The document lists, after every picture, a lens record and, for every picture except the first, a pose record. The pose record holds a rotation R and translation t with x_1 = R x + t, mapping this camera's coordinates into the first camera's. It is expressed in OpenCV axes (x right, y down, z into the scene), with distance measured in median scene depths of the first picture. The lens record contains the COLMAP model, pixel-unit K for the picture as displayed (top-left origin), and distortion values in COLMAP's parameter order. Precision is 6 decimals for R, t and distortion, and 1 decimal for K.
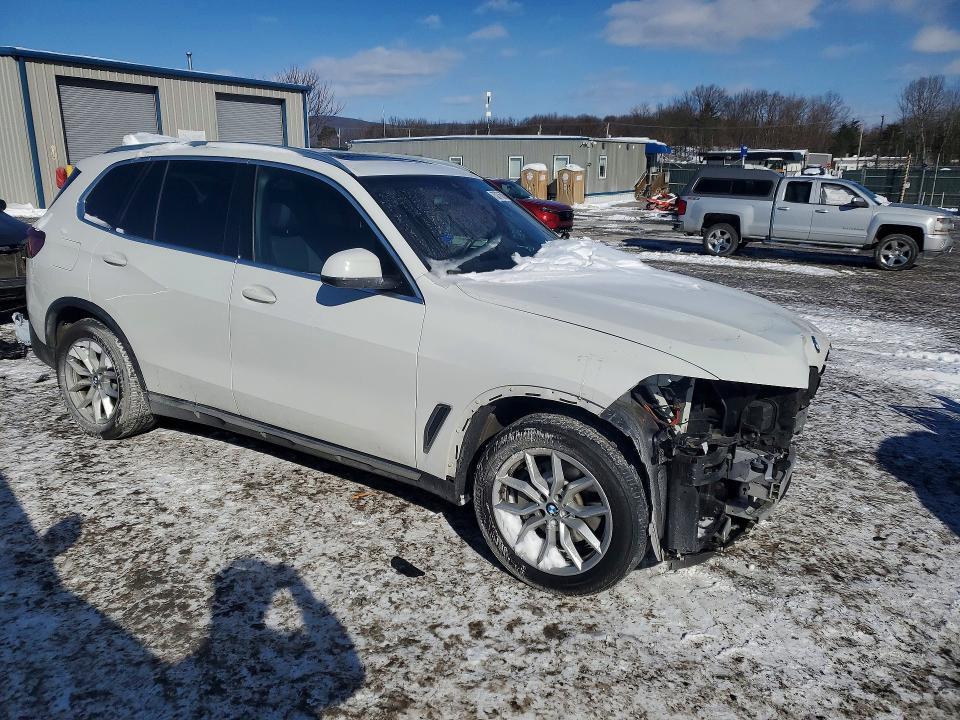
lens RADIAL K [[726.6, 0, 476.7], [0, 726.6, 355.8], [0, 0, 1]] dist [0.028512, -0.005344]
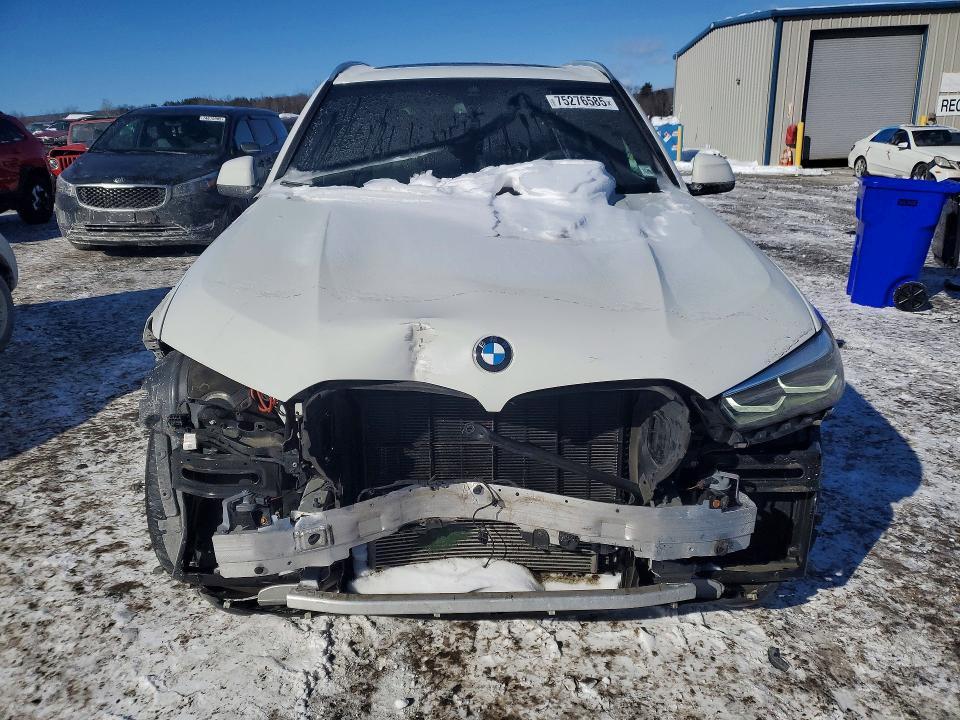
lens RADIAL K [[726.6, 0, 473.9], [0, 726.6, 364.3], [0, 0, 1]] dist [0.028512, -0.005344]
pose [[0.537126, 0.223161, -0.813446, 0.819910], [-0.174998, 0.972867, 0.151344, -0.074493], [0.825149, 0.061061, 0.561605, 0.695336]]
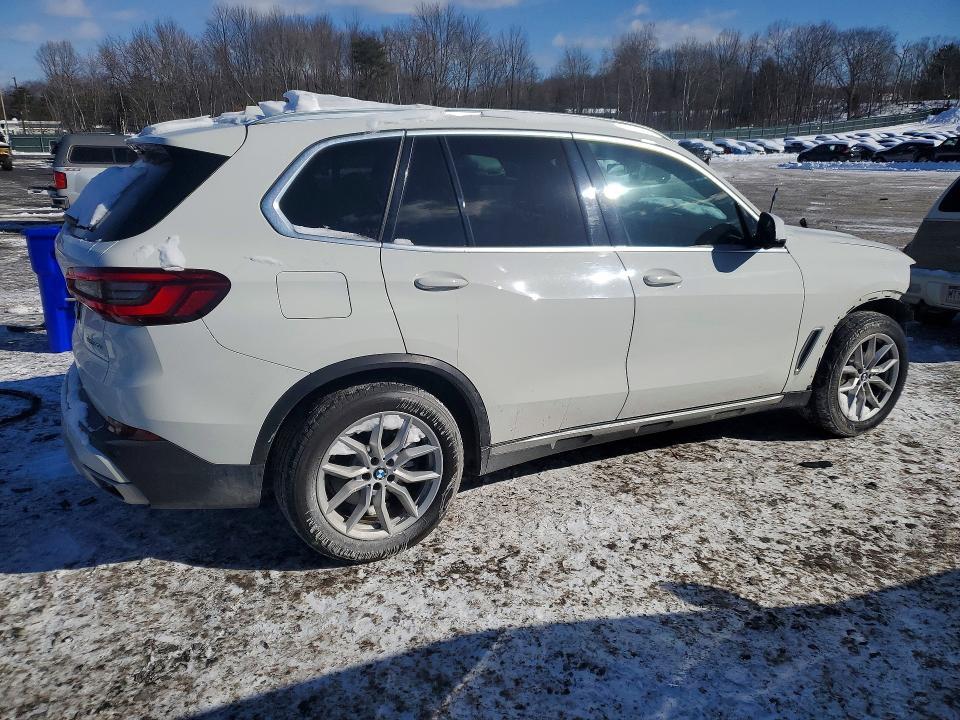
lens RADIAL K [[726.6, 0, 462.7], [0, 726.6, 359.1], [0, 0, 1]] dist [0.028512, -0.005344]
pose [[0.521801, -0.261392, 0.812033, -1.312154], [0.221470, 0.960769, 0.166957, -0.213047], [-0.823818, 0.092722, 0.559220, 0.746392]]
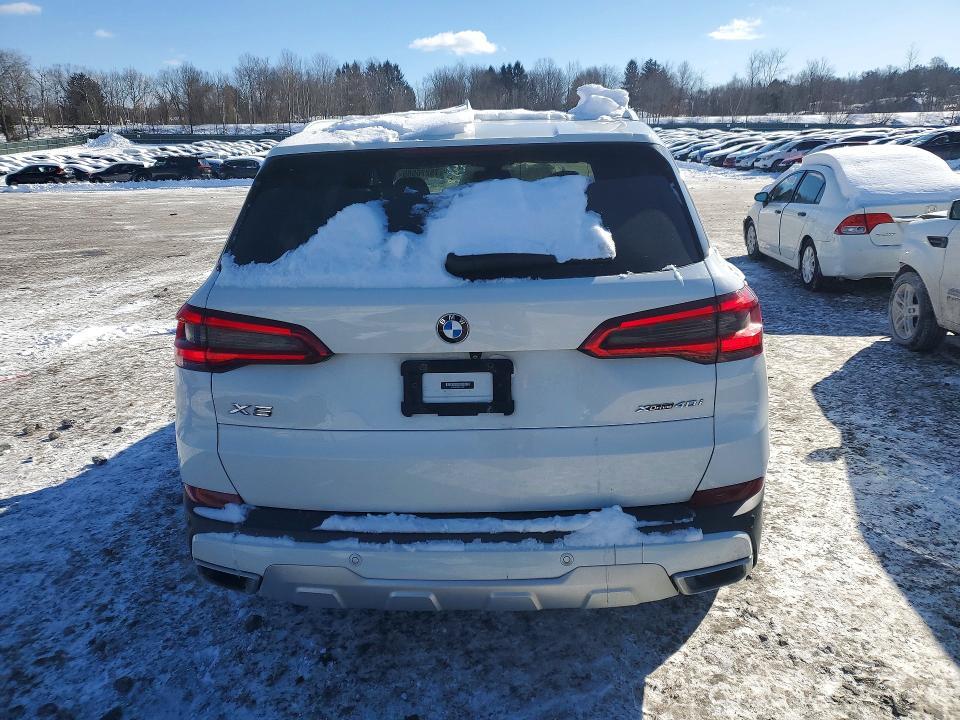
lens RADIAL K [[726.6, 0, 478.6], [0, 726.6, 352.9], [0, 0, 1]] dist [0.028512, -0.005344]
pose [[-0.450591, -0.242783, 0.859083, -1.292059], [0.231073, 0.897797, 0.374922, -0.478644], [-0.862307, 0.367448, -0.348438, 1.842294]]
